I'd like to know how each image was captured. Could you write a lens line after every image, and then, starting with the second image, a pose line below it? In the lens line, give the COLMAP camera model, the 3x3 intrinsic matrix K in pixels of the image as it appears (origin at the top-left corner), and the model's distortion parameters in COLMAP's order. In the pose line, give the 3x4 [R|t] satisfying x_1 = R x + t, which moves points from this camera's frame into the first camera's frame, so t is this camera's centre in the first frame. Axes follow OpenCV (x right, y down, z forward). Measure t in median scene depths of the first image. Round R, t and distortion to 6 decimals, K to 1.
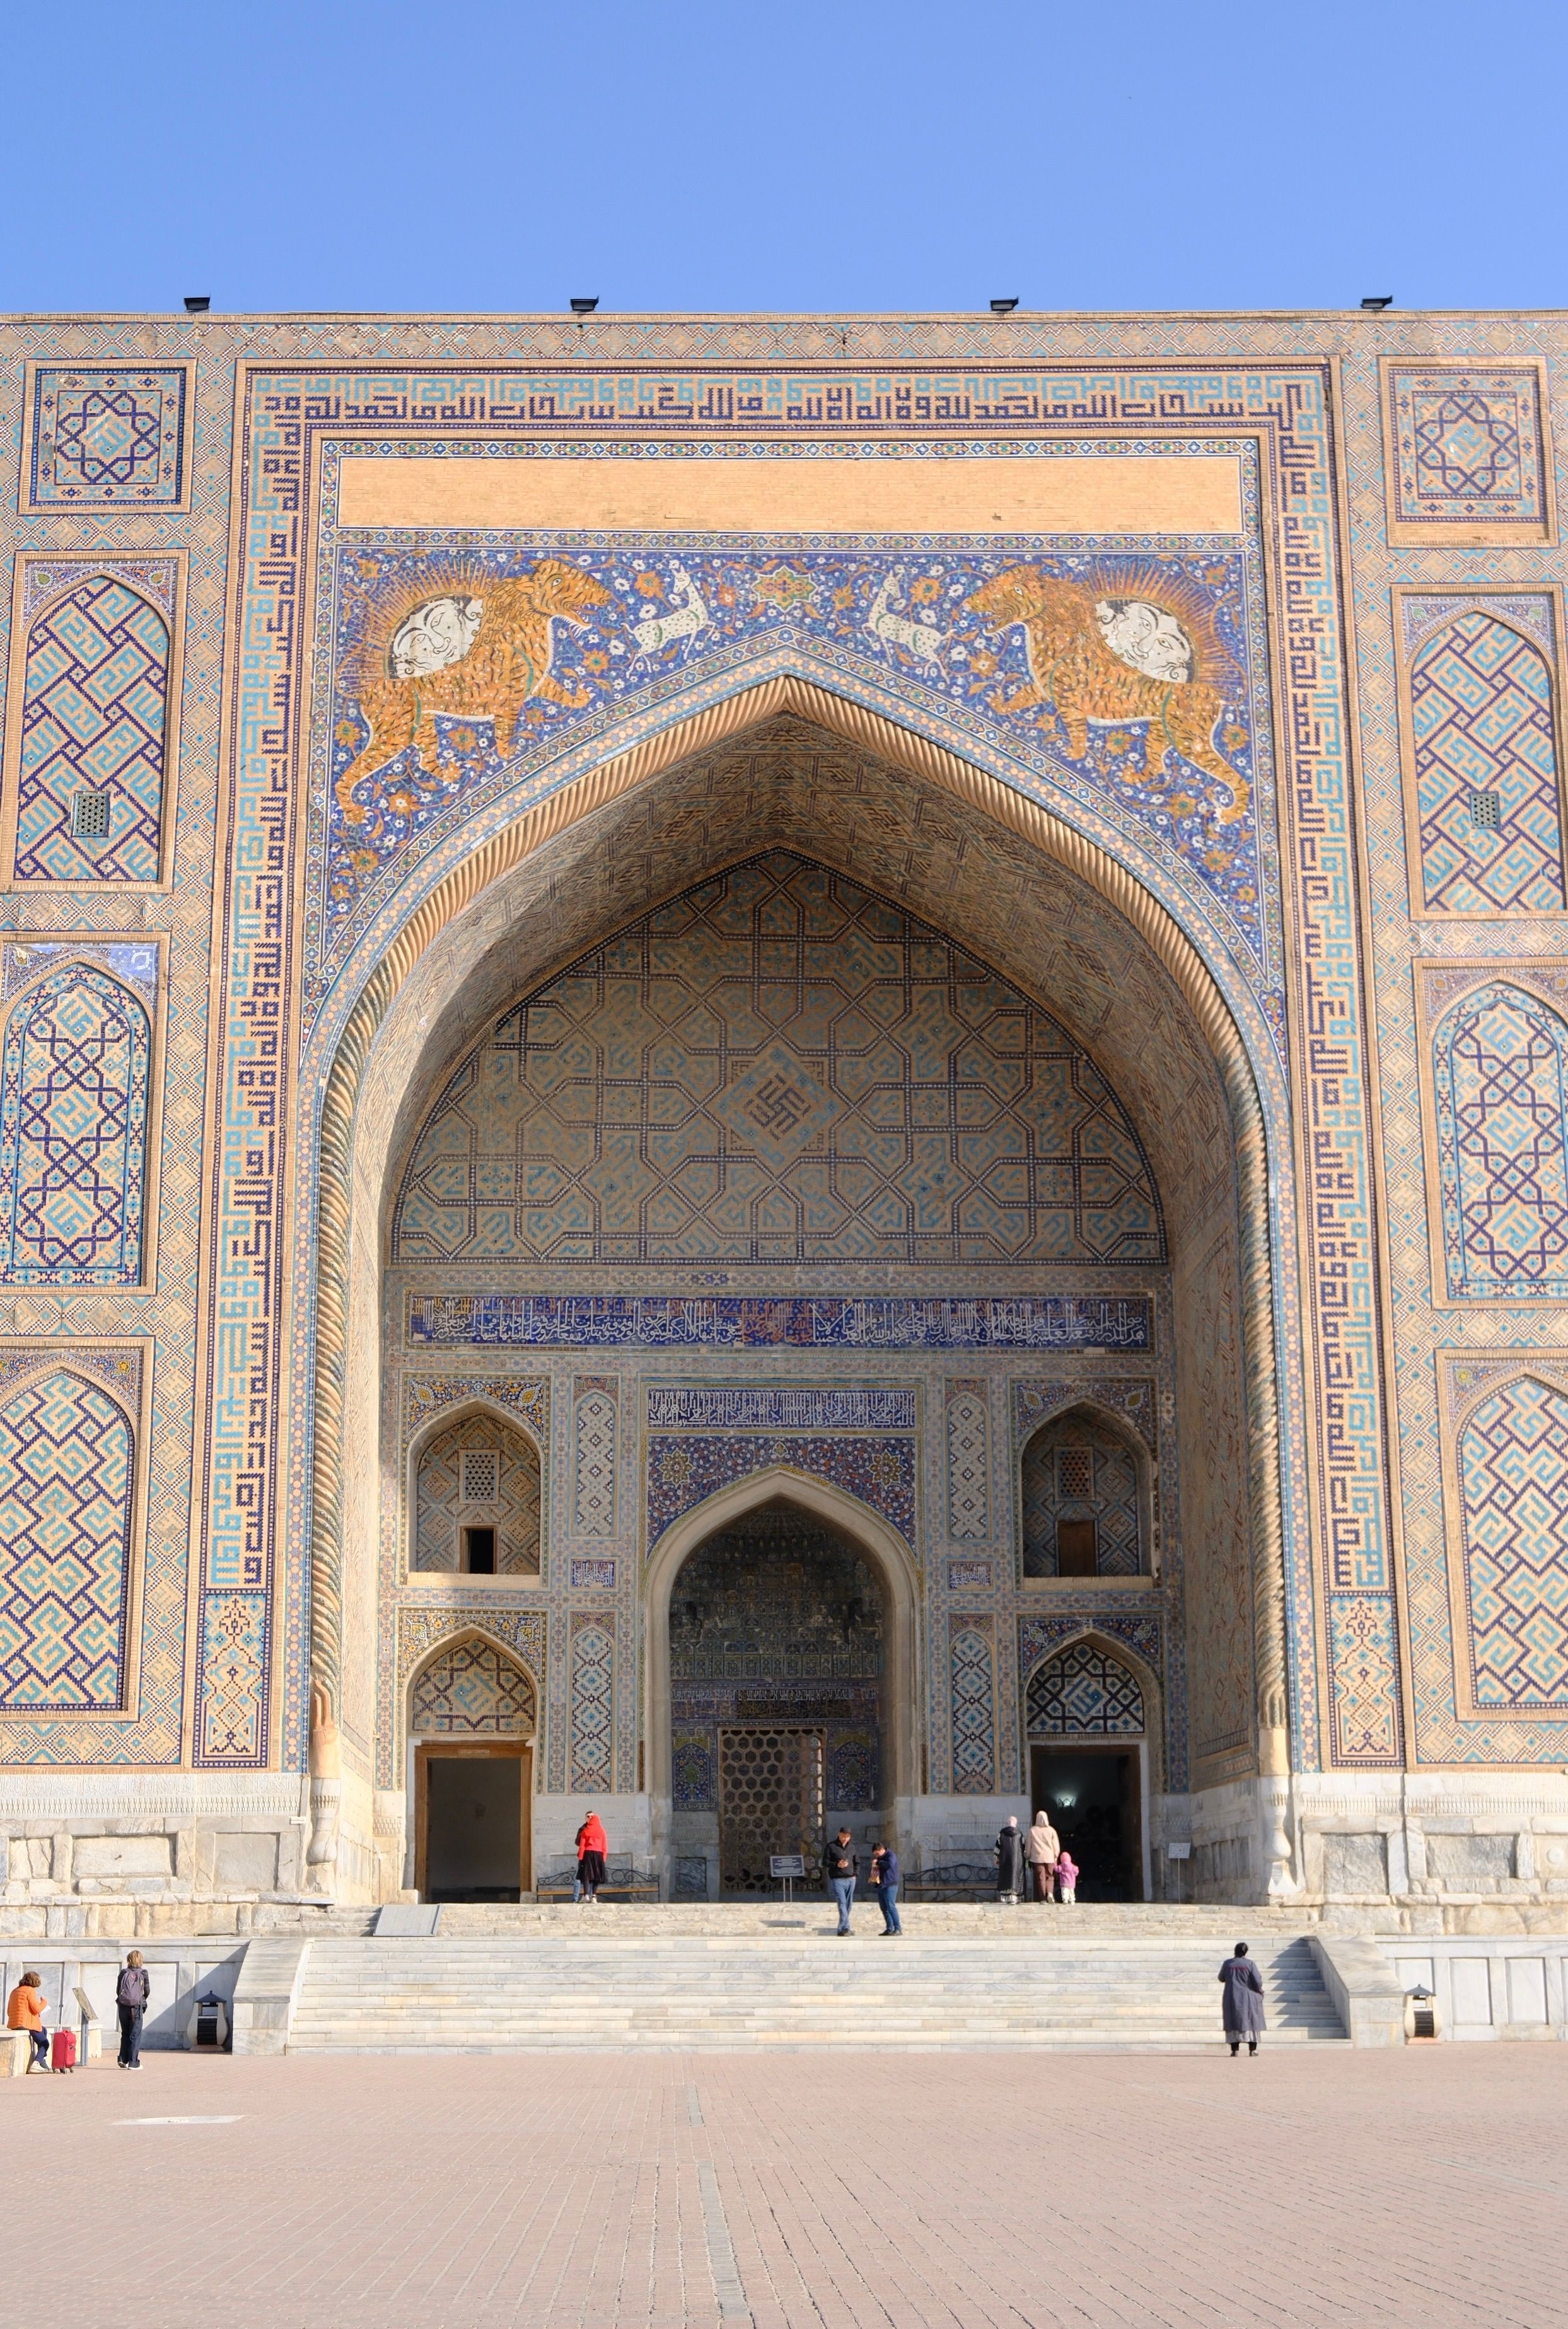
lens RADIAL K [[3252.9, 0, 744.5], [0, 3252.9, 1193.4], [0, 0, 1]] dist [0.023950, 0.000000]
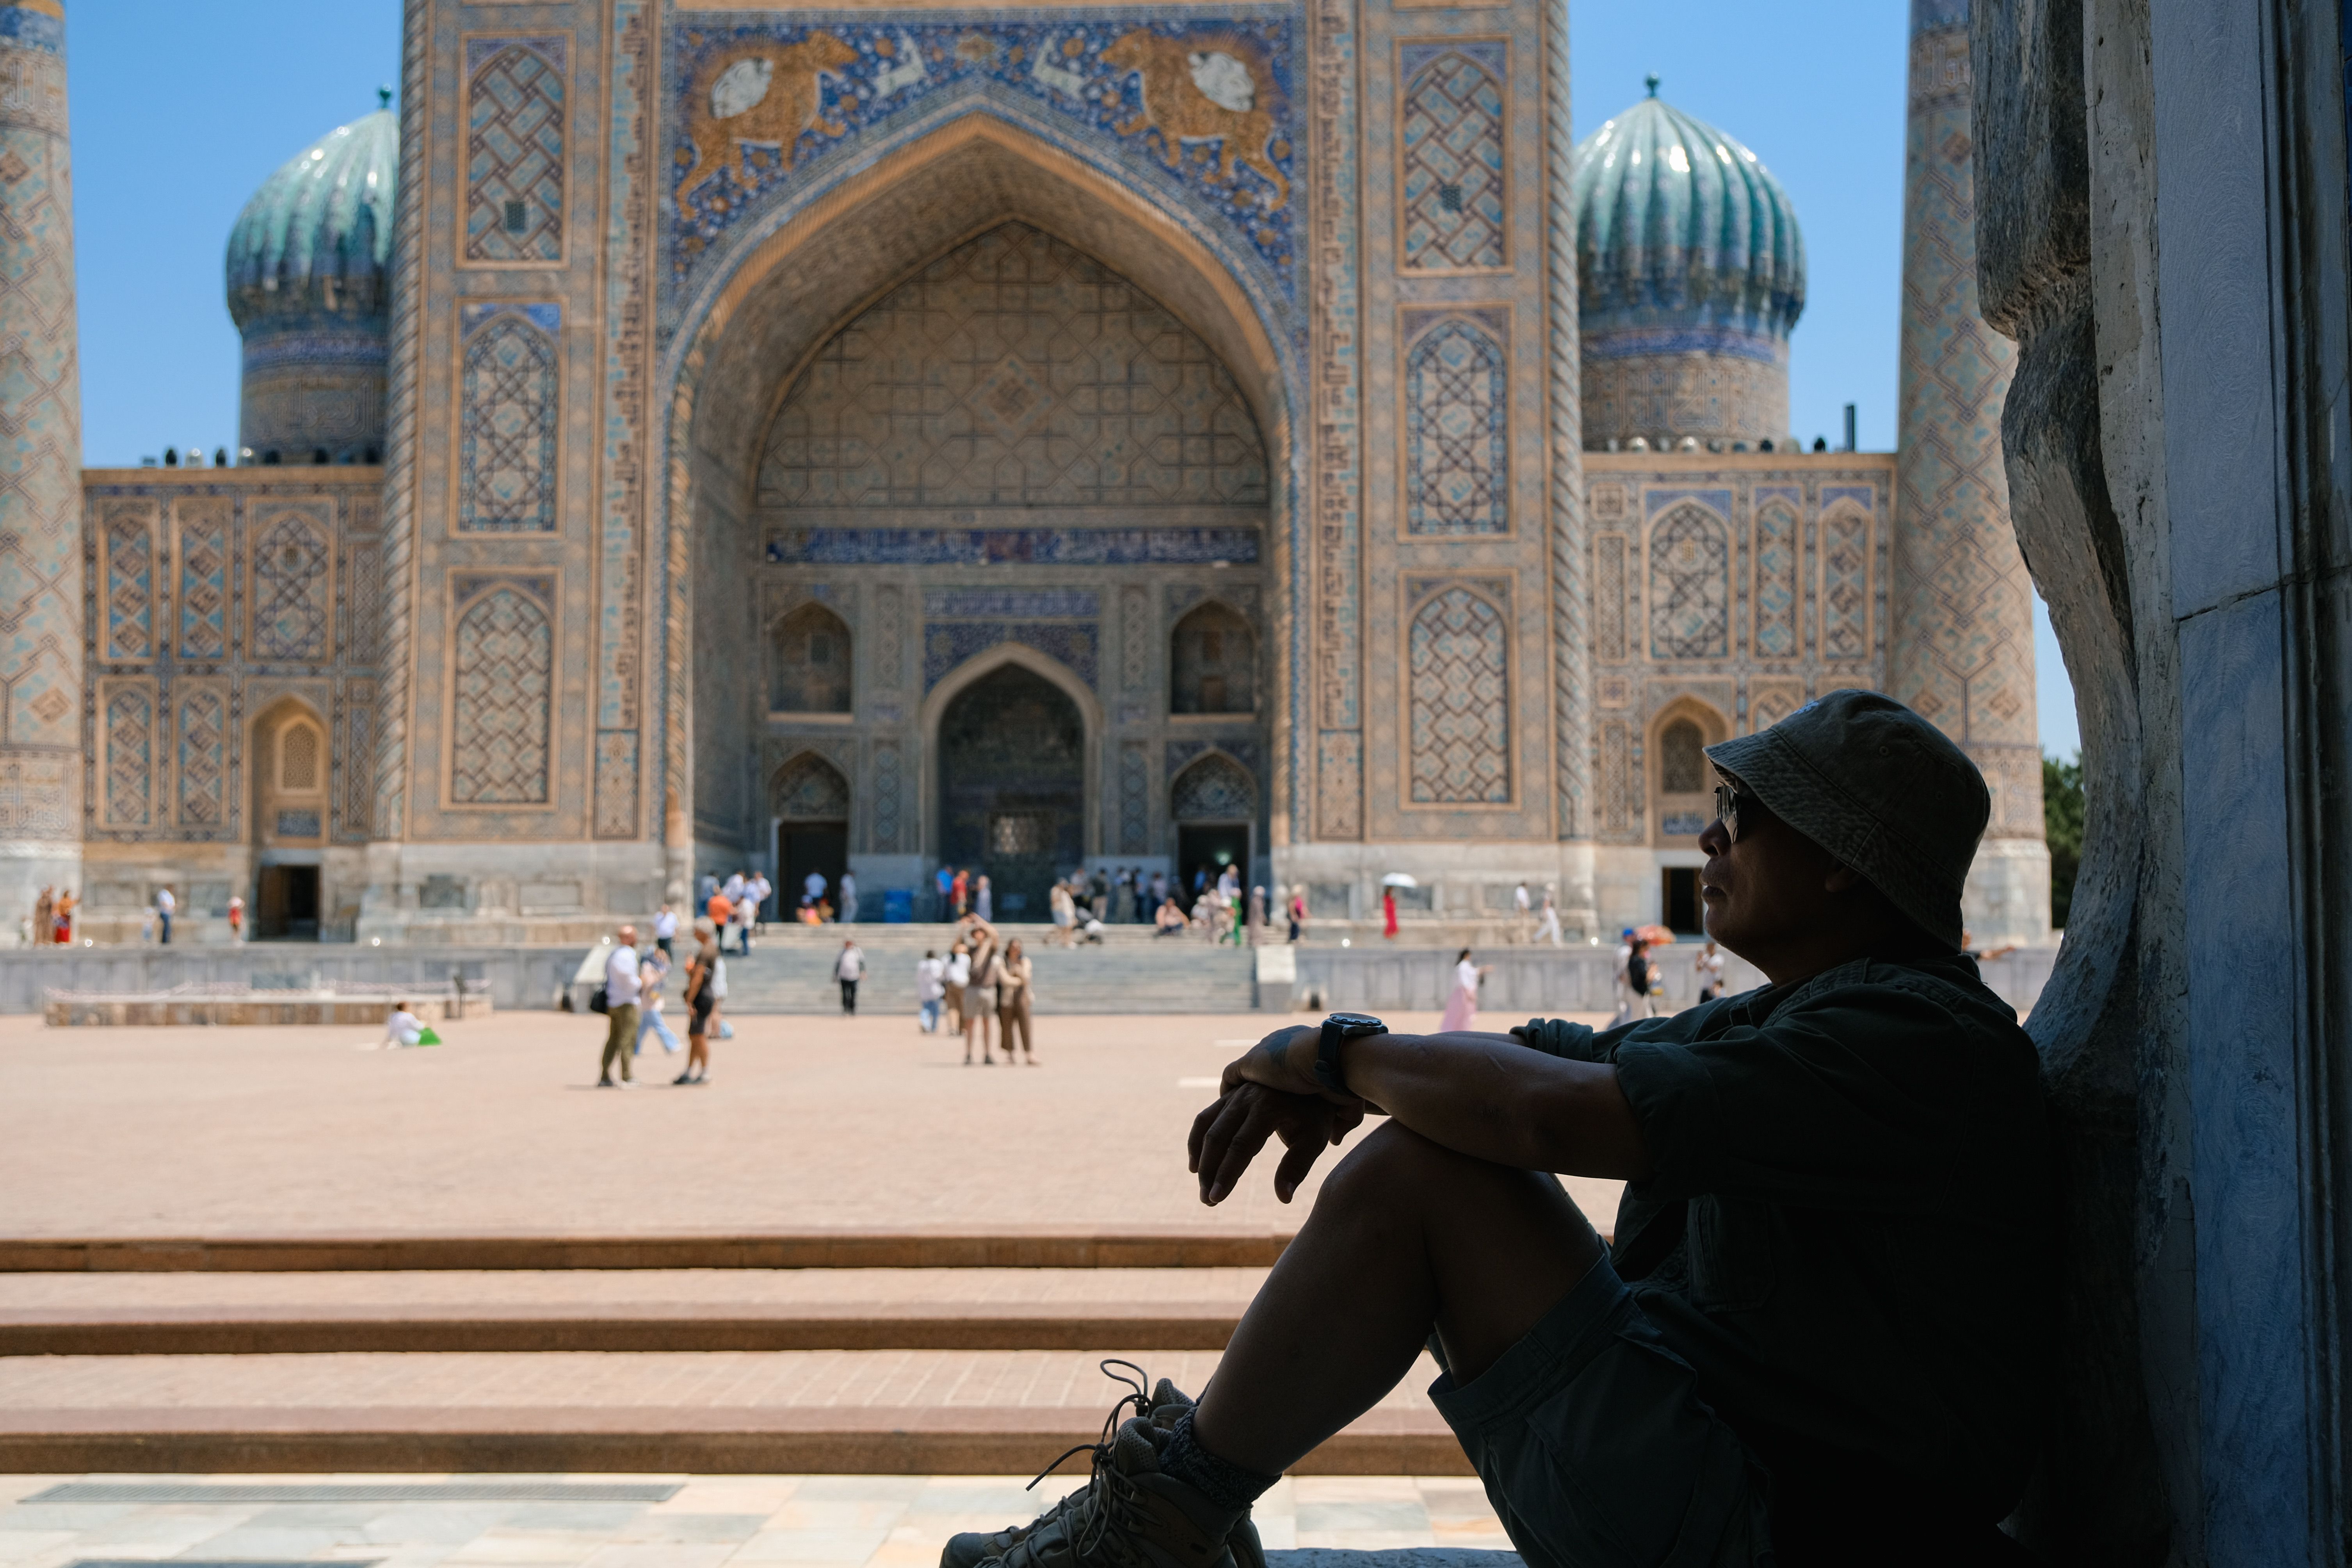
lens RADIAL K [[2451.6, 0, 1173.0], [0, 2451.6, 773.1], [0, 0, 1]] dist [0.043202, 0.000000]
pose [[0.997814, -0.000259, -0.066091, 0.175349], [0.010583, 0.987716, 0.155900, -0.035653], [0.065239, -0.156259, 0.985559, -0.139284]]
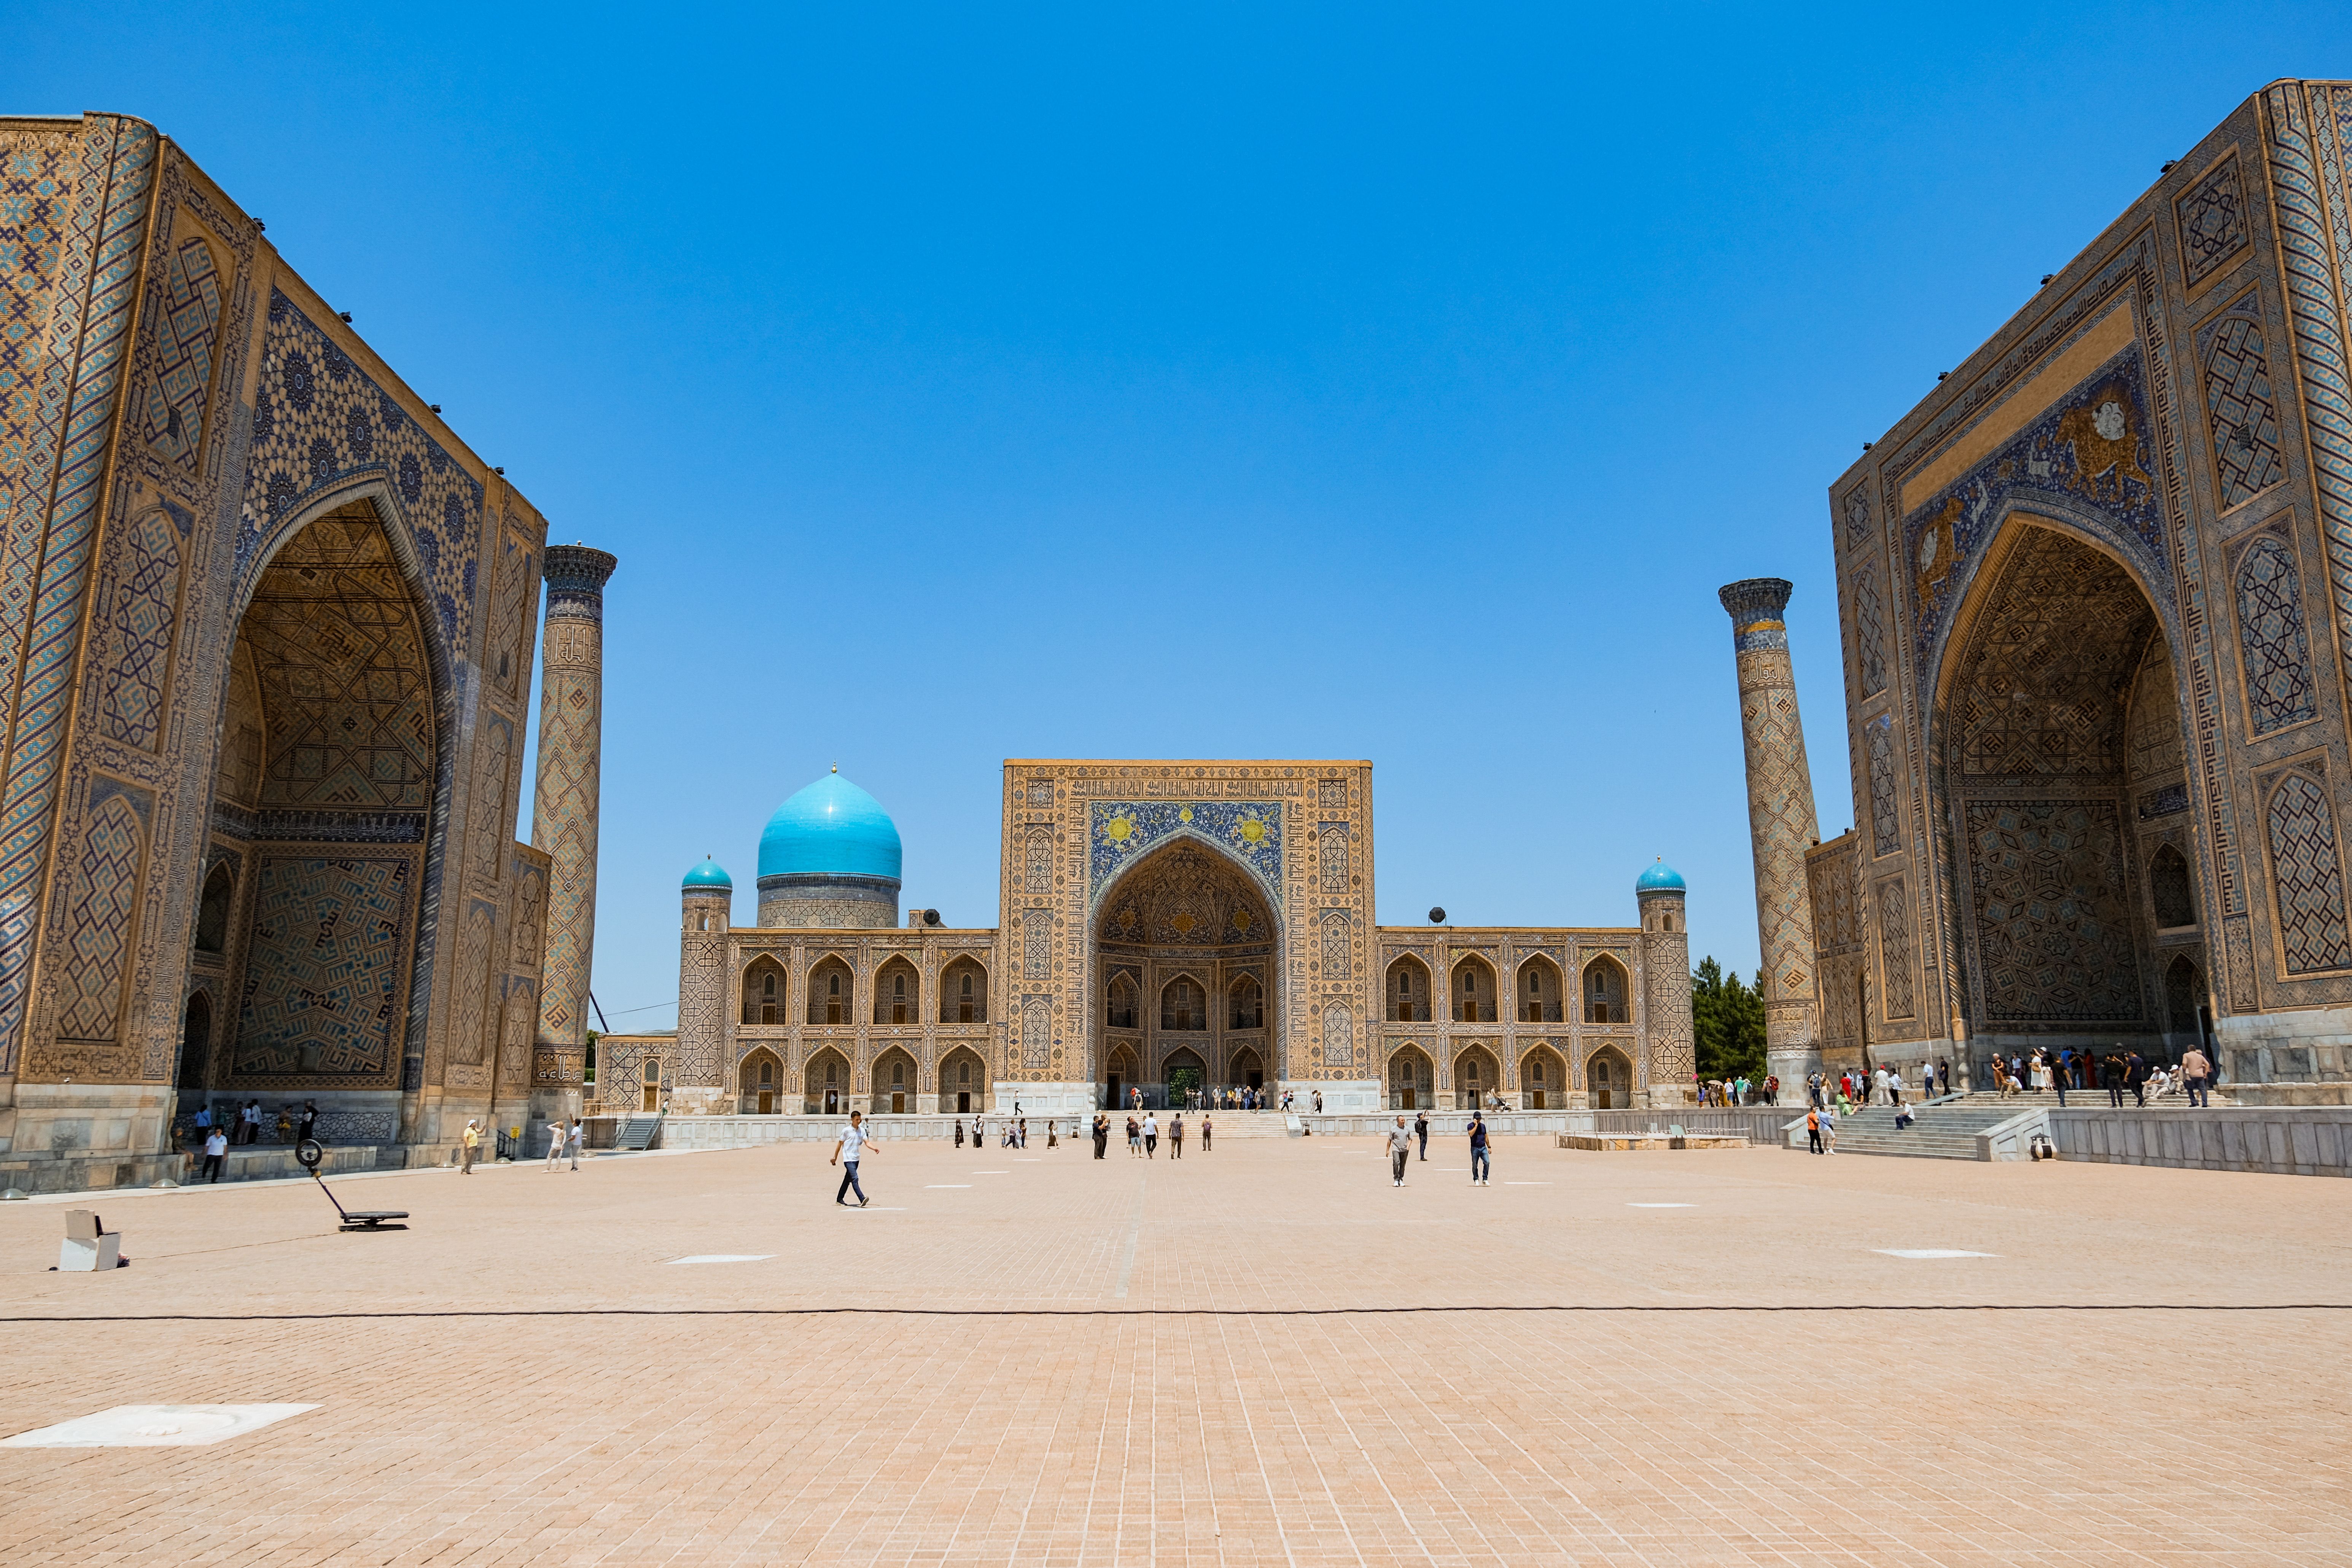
lens RADIAL K [[1613.4, 0, 1180.5], [0, 1613.4, 763.6], [0, 0, 1]] dist [0.000735, 0.003776]
pose [[-0.003007, -0.204408, -0.978881, 1.008484], [0.237804, 0.950658, -0.199245, 0.077558], [0.971309, -0.233381, 0.045750, 0.391626]]
